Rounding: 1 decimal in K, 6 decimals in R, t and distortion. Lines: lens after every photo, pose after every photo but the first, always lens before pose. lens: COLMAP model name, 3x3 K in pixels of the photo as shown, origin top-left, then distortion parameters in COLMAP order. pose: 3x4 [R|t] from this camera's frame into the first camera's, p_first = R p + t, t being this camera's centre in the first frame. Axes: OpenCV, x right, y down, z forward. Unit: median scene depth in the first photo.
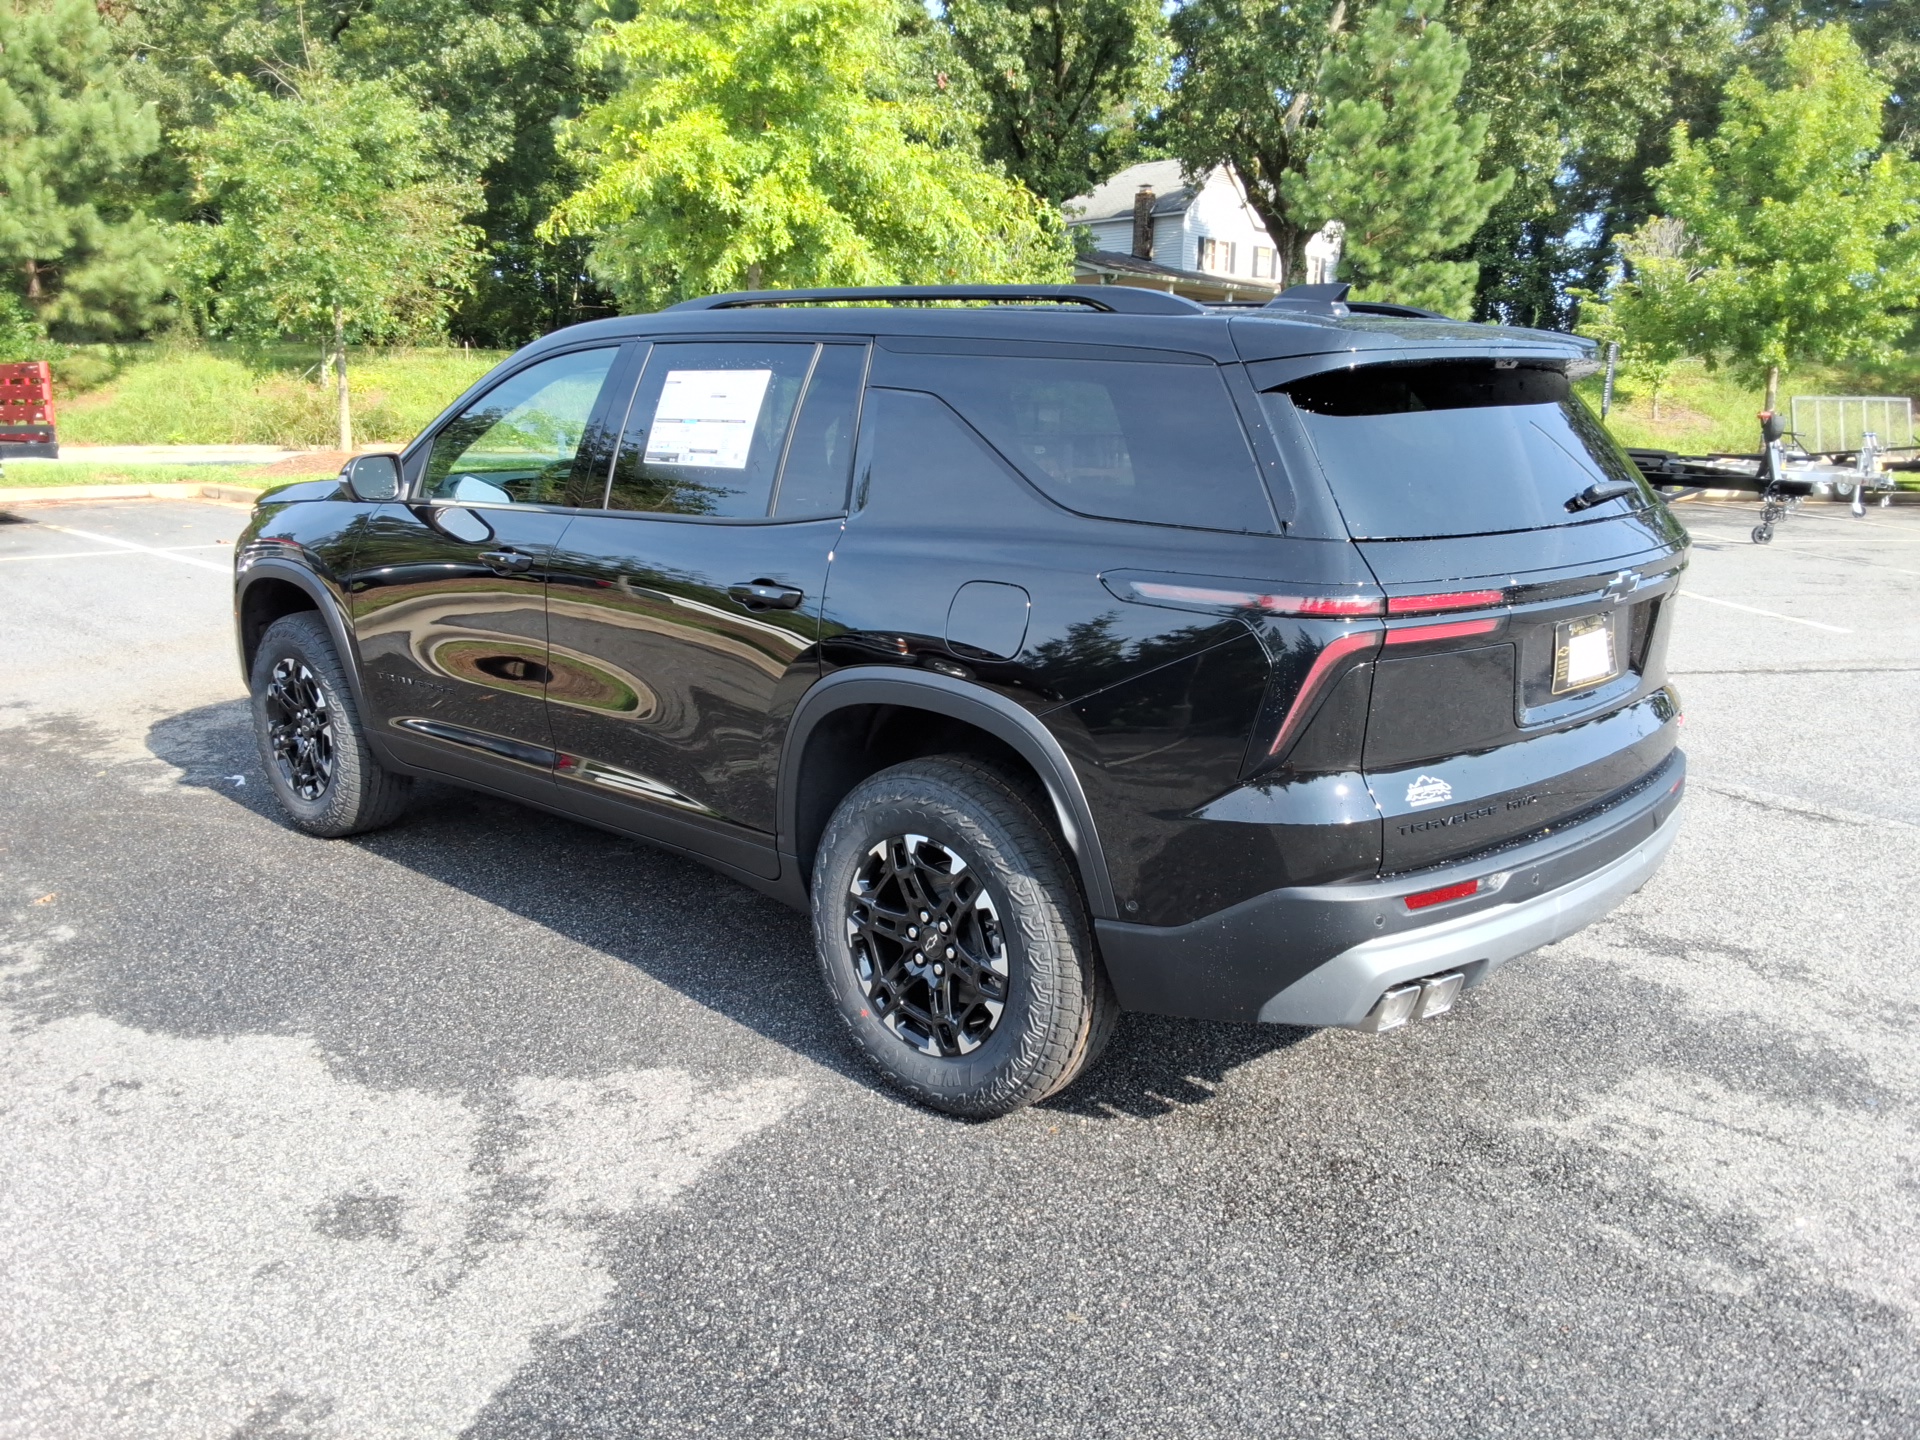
lens RADIAL K [[1530.3, 0, 969.8], [0, 1530.3, 715.9], [0, 0, 1]] dist [0.104729, -0.152223]
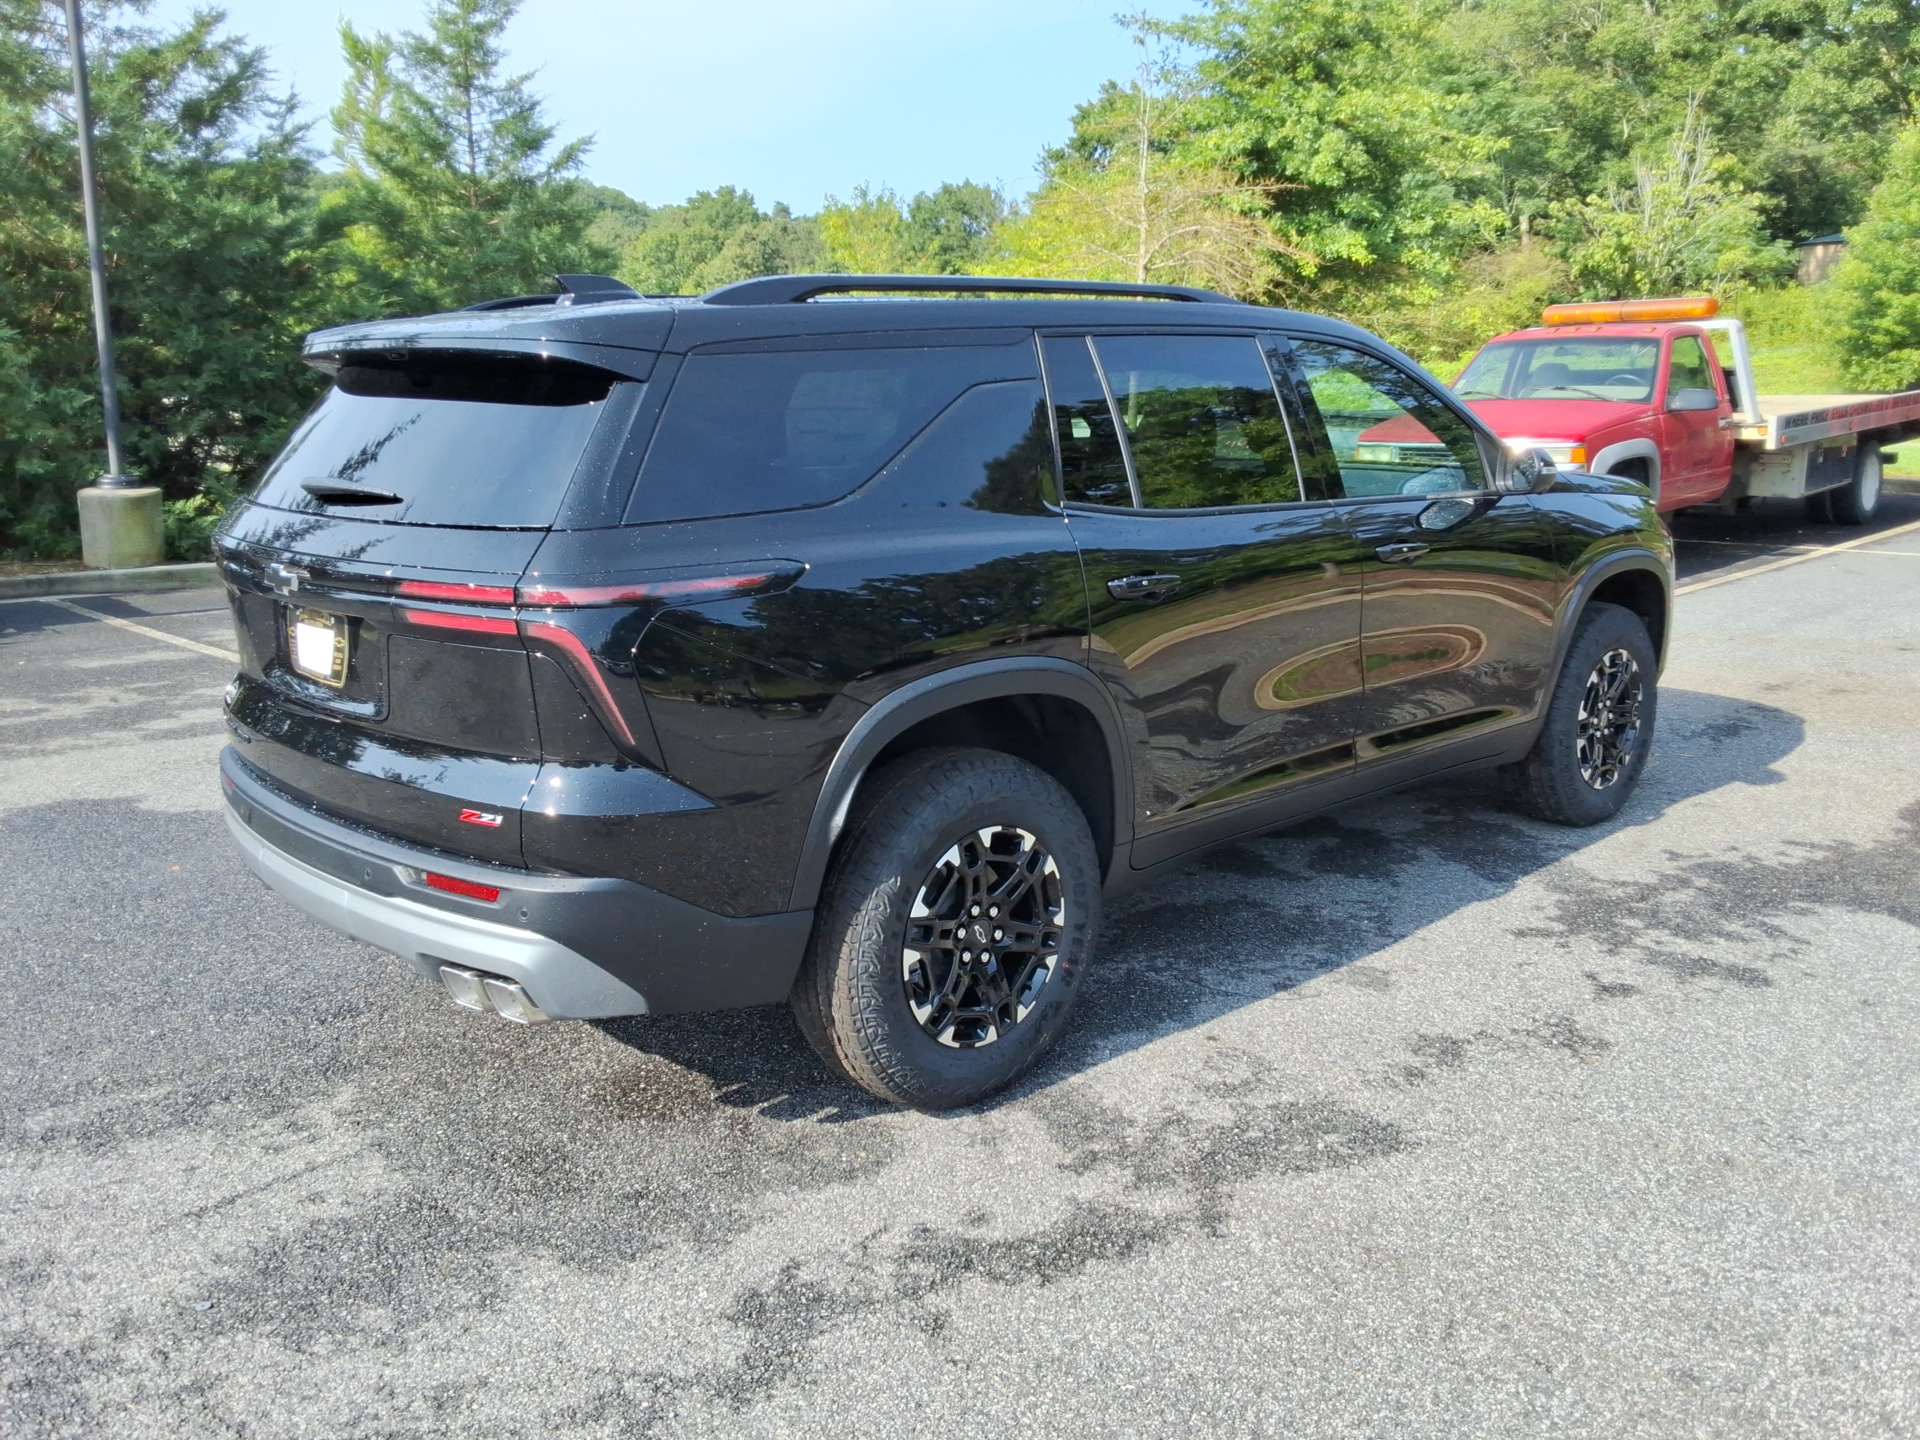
lens RADIAL K [[1530.3, 0, 969.8], [0, 1530.3, 715.9], [0, 0, 1]] dist [0.104729, -0.152223]
pose [[-0.052990, 0.206841, -0.976939, 0.362070], [-0.205799, 0.955050, 0.213369, -0.079141], [0.977159, 0.212359, -0.008040, 0.380603]]
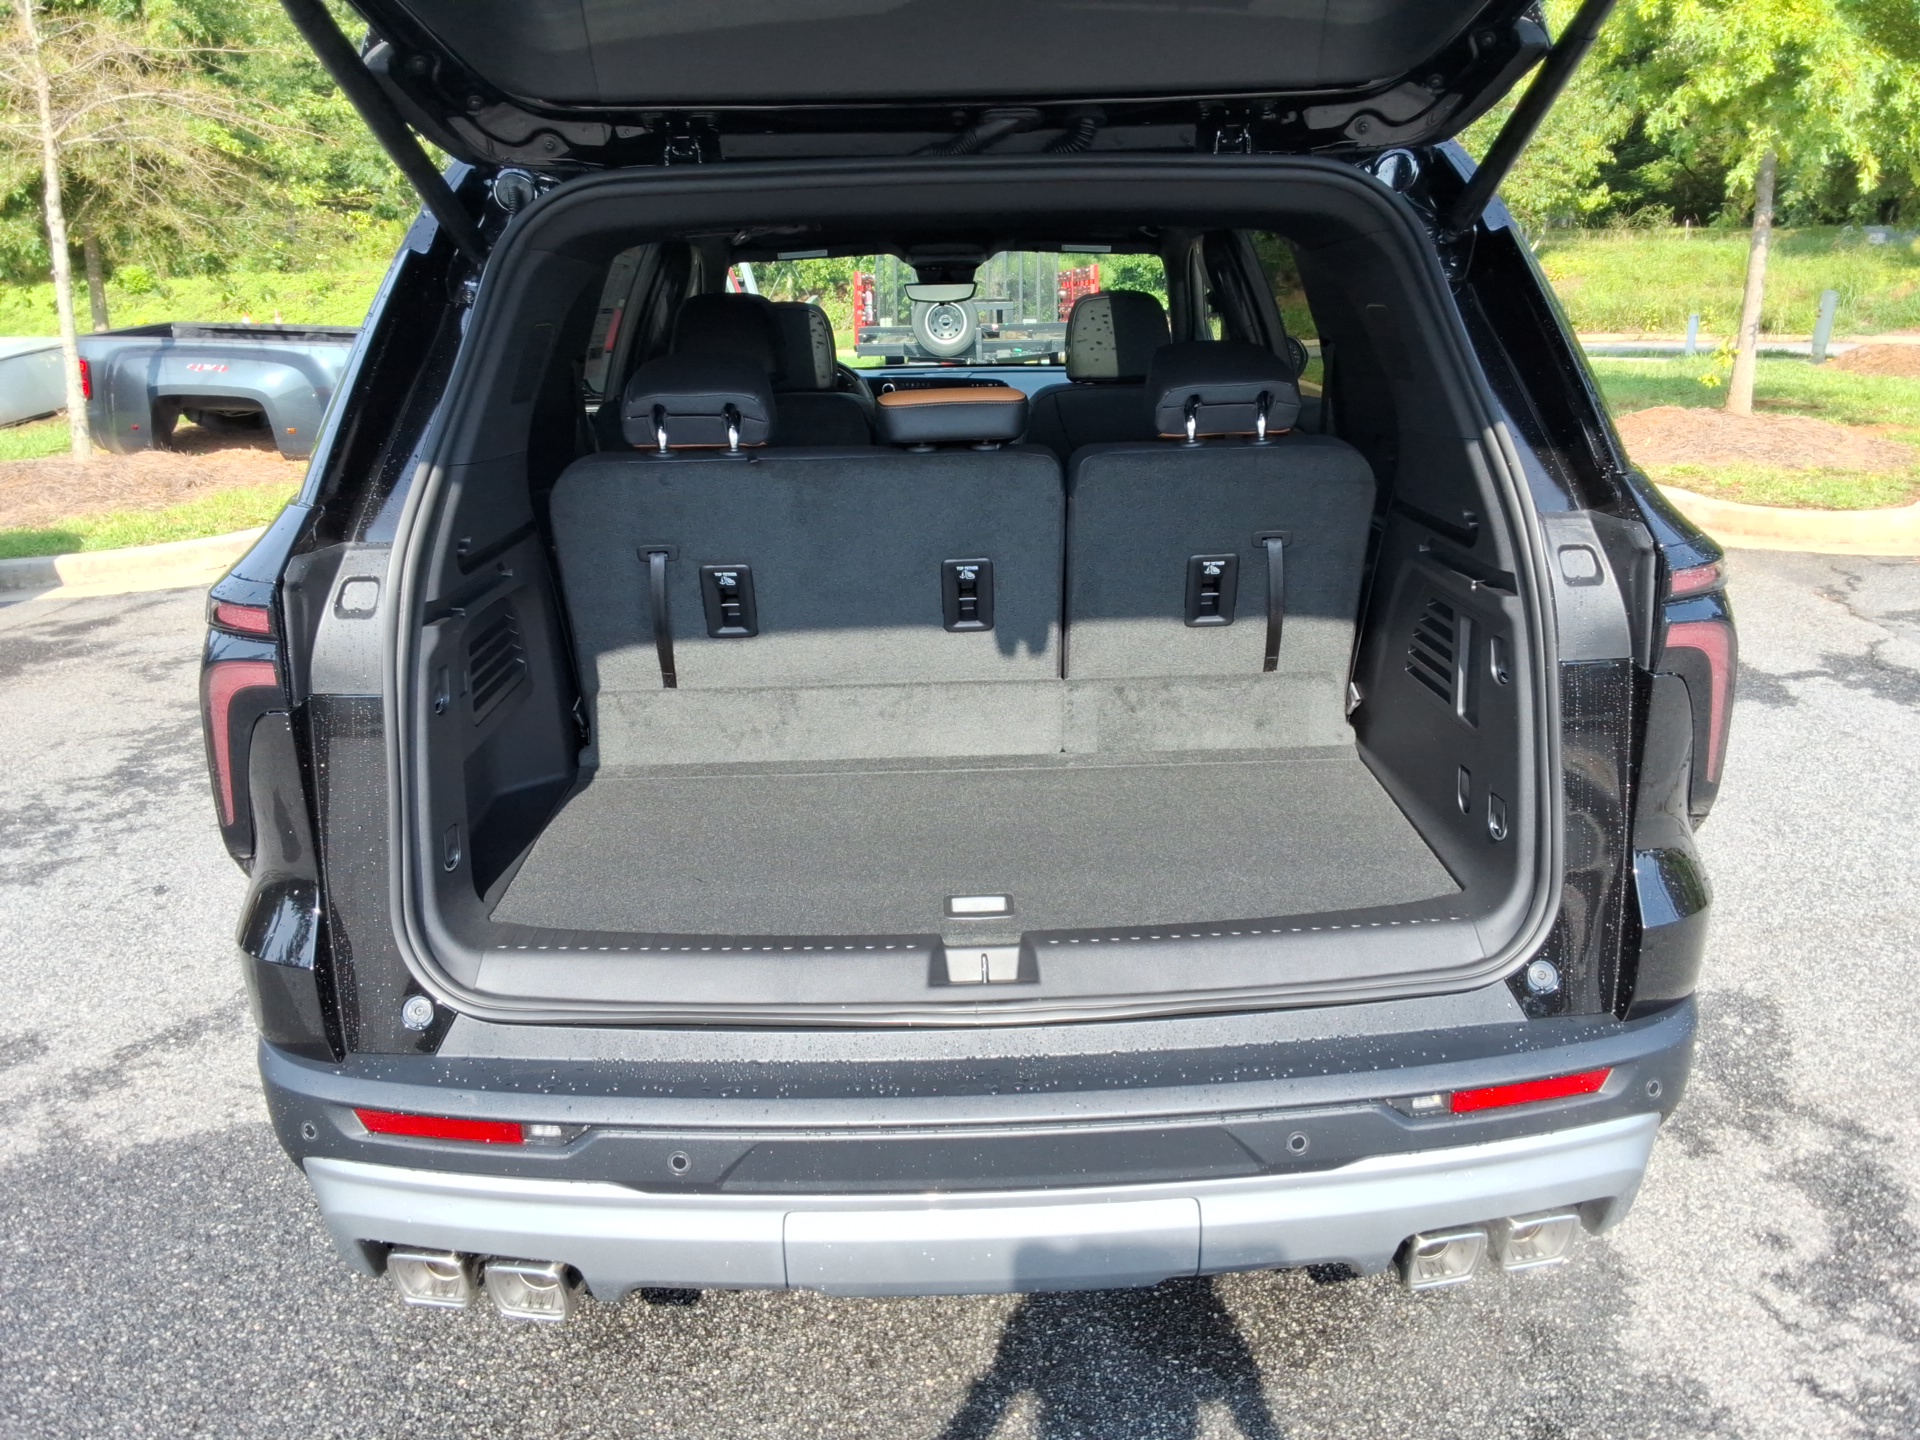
lens RADIAL K [[1535.3, 0, 971.6], [0, 1535.3, 712.5], [0, 0, 1]] dist [0.111232, -0.175694]
pose [[0.699529, 0.171729, -0.693664, 0.197474], [-0.126401, 0.985124, 0.116415, -0.031796], [0.703337, 0.006244, 0.710829, 0.171097]]
